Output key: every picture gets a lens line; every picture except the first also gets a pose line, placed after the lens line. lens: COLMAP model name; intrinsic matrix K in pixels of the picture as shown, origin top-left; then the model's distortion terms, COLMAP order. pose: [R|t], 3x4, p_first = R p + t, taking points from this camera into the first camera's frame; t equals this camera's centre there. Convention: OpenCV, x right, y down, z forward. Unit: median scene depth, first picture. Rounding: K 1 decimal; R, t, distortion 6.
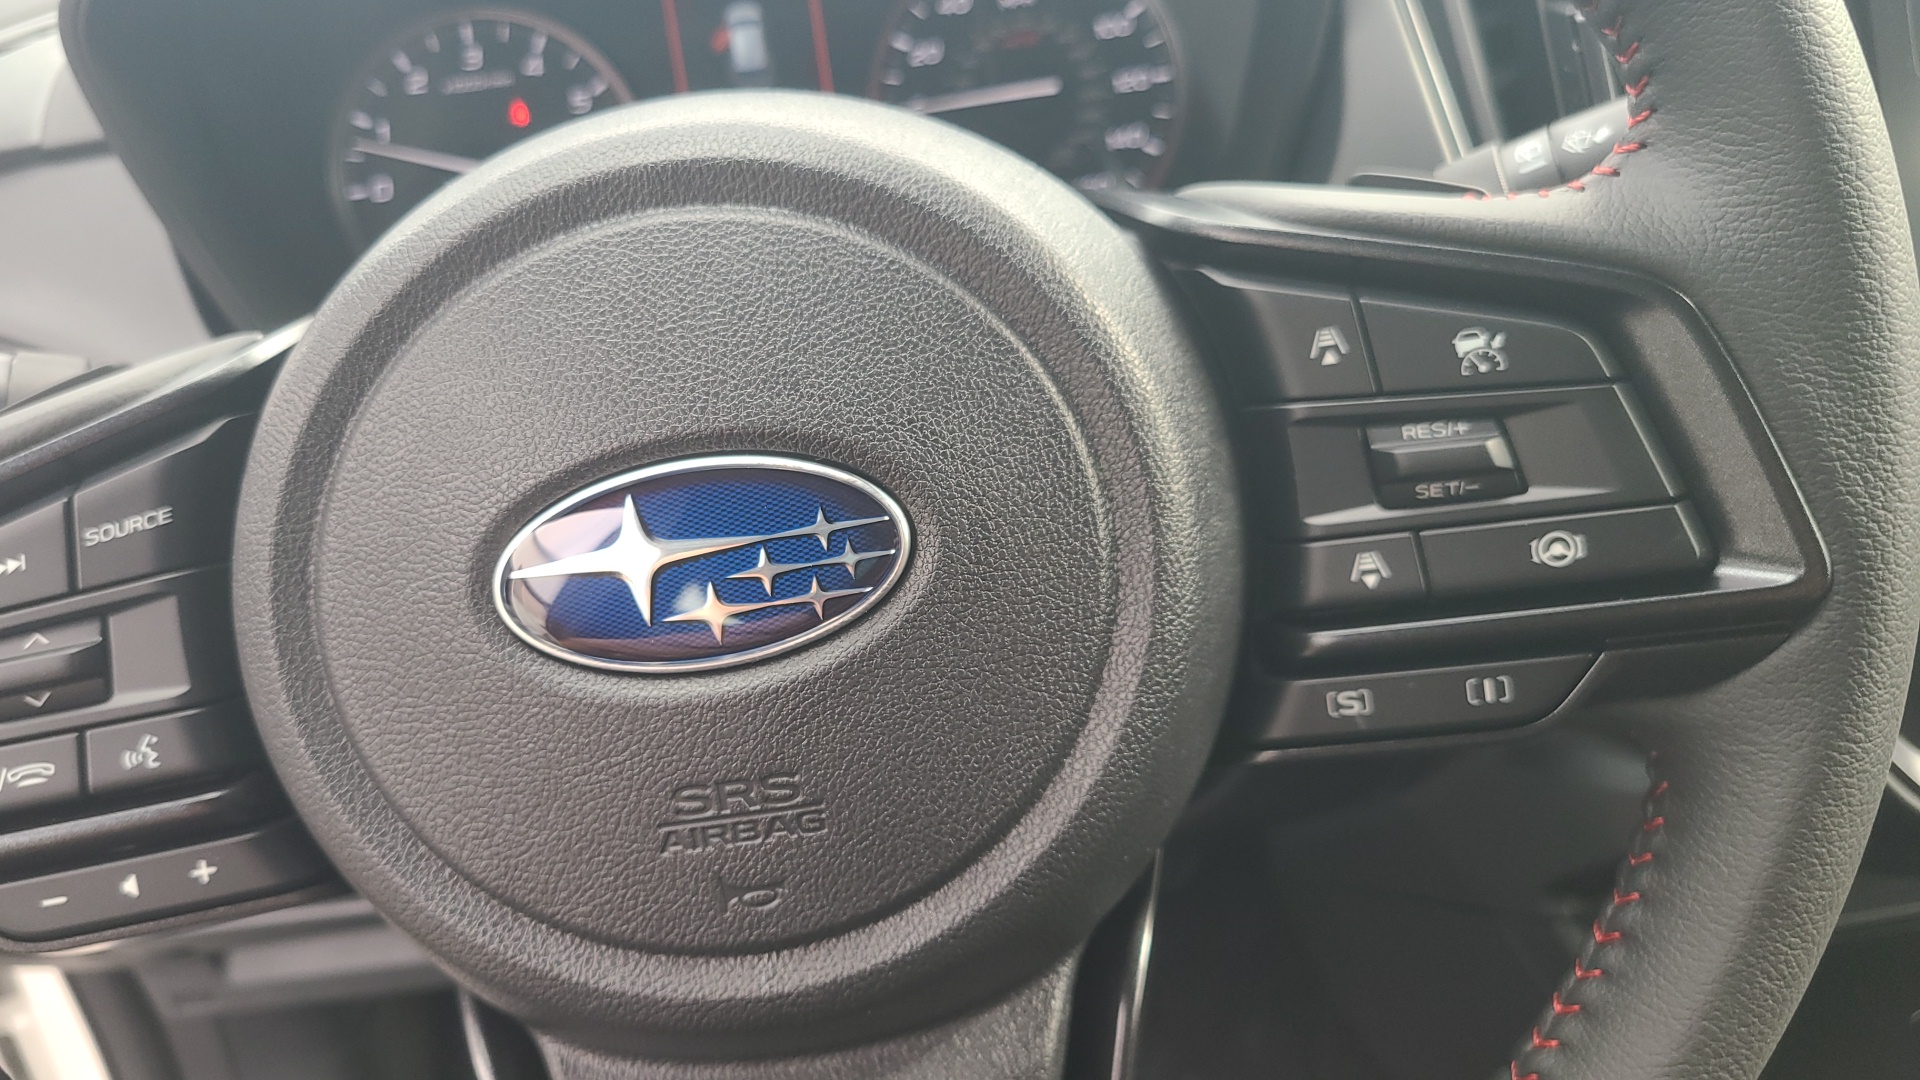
lens RADIAL K [[1404.2, 0, 928.4], [0, 1404.2, 551.1], [0, 0, 1]] dist [0.027510, -0.012533]
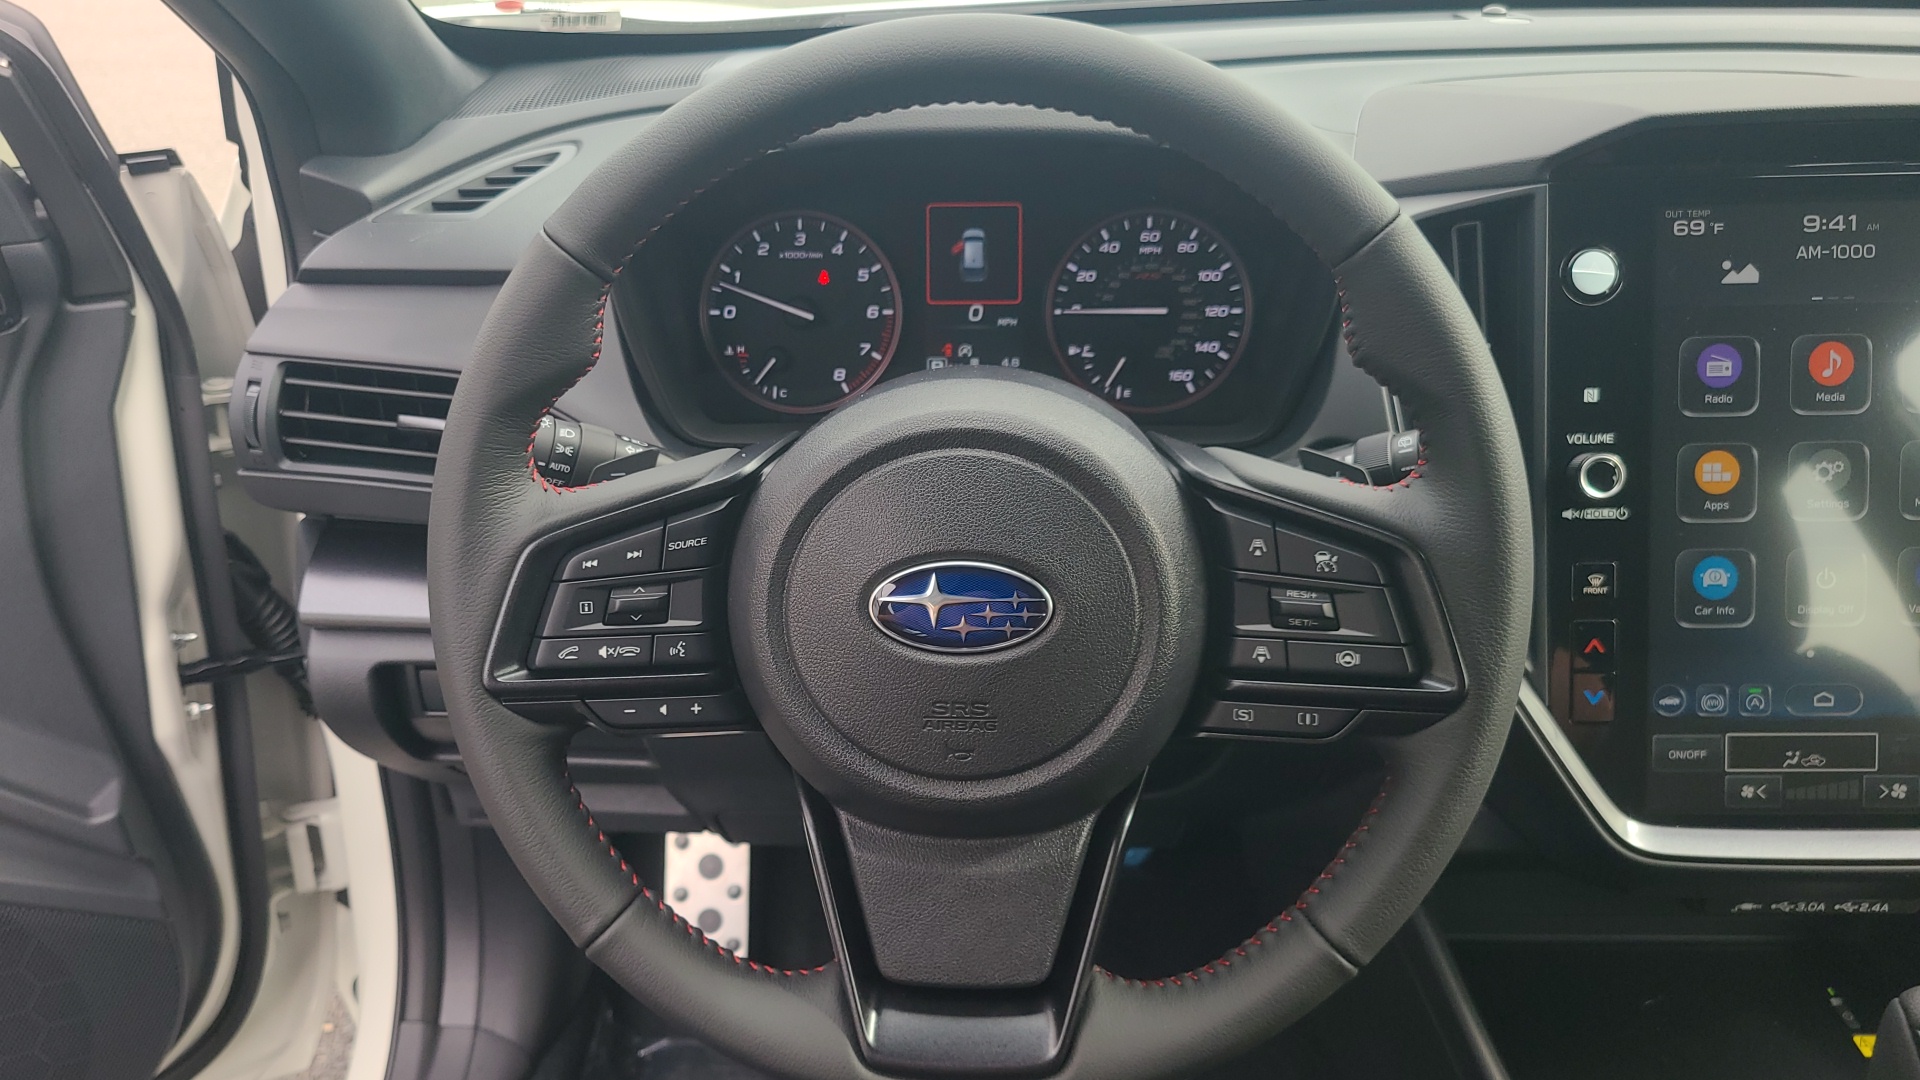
lens RADIAL K [[1404.2, 0, 936.9], [0, 1404.2, 527.6], [0, 0, 1]] dist [0.027510, -0.012533]
pose [[0.987164, 0.151085, -0.051767, -0.091146], [-0.151830, 0.988348, -0.010743, -0.080223], [0.049541, 0.018465, 0.998601, -1.173070]]
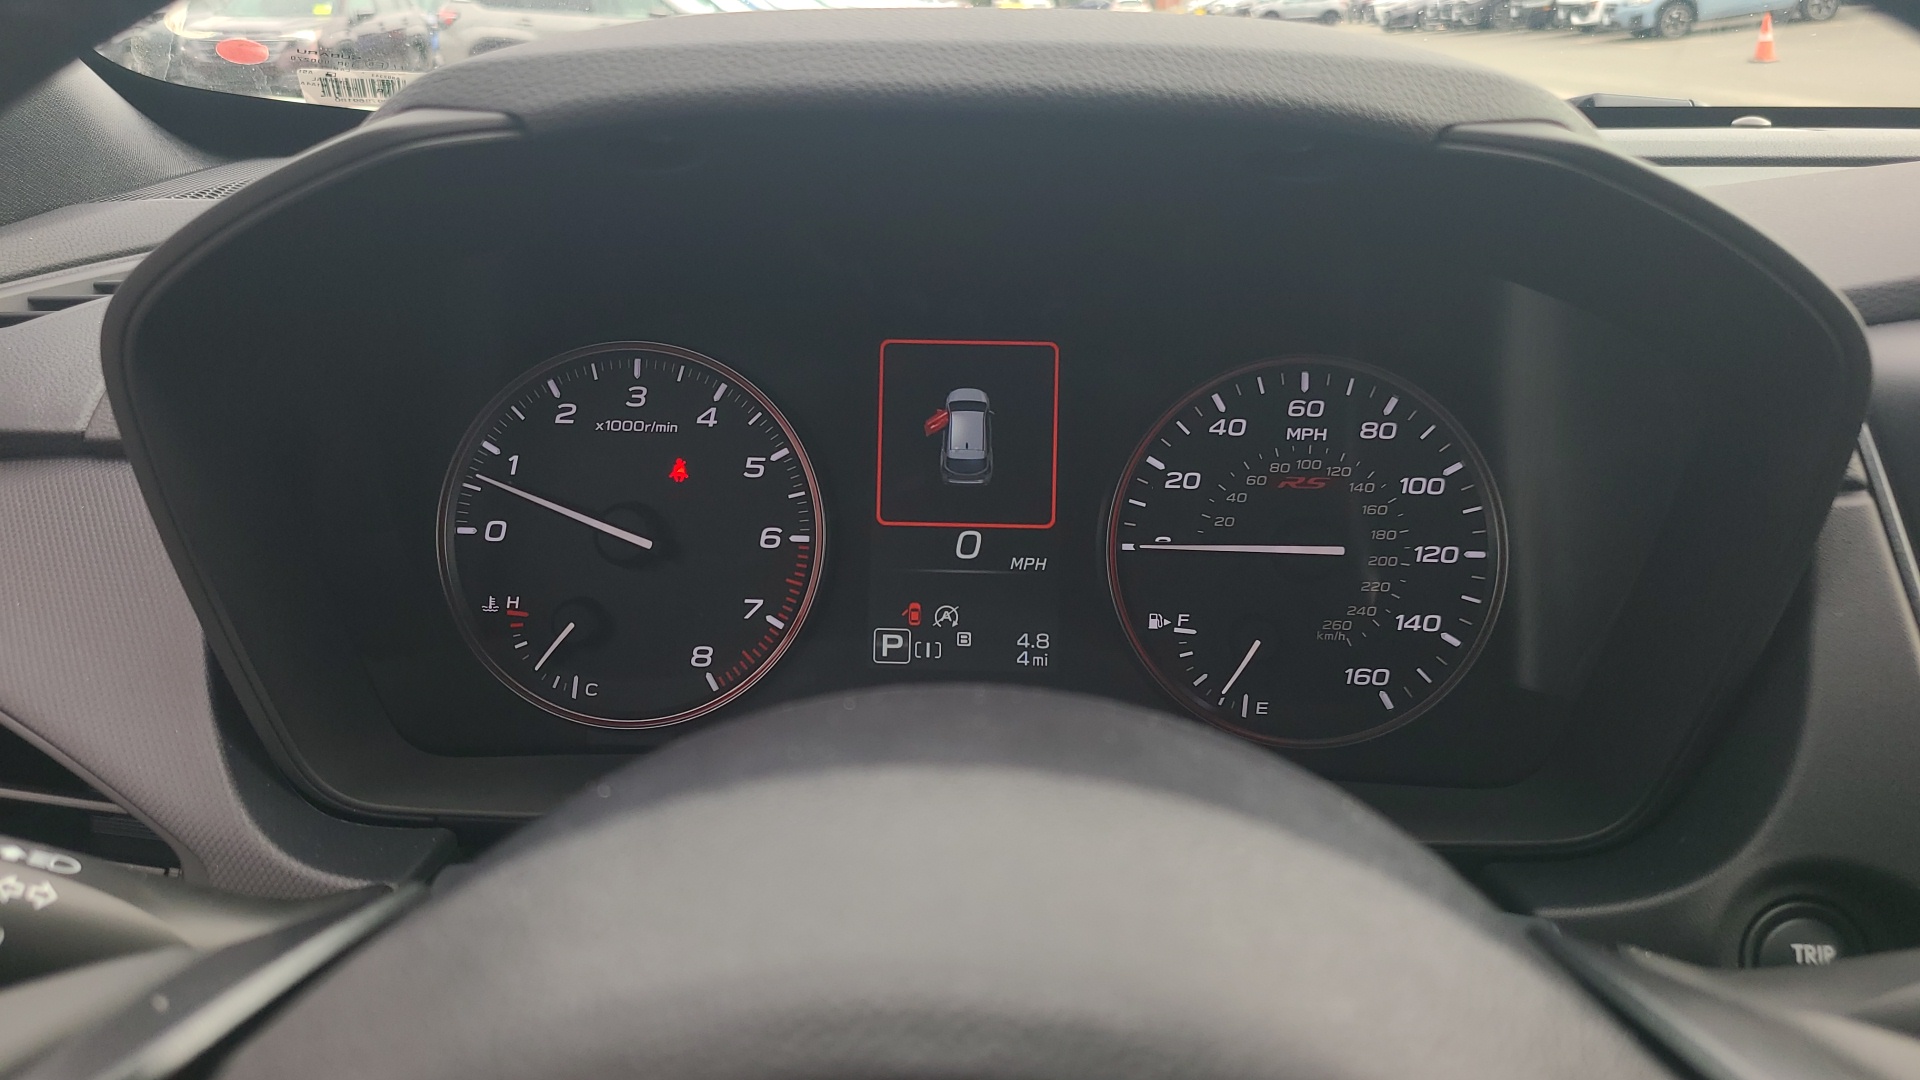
lens RADIAL K [[1404.2, 0, 965.8], [0, 1404.2, 542.5], [0, 0, 1]] dist [0.027510, -0.012533]
pose [[0.983903, 0.167111, -0.063313, -0.143783], [-0.176058, 0.967192, -0.183148, -0.319264], [0.030630, 0.191347, 0.981044, 0.457577]]
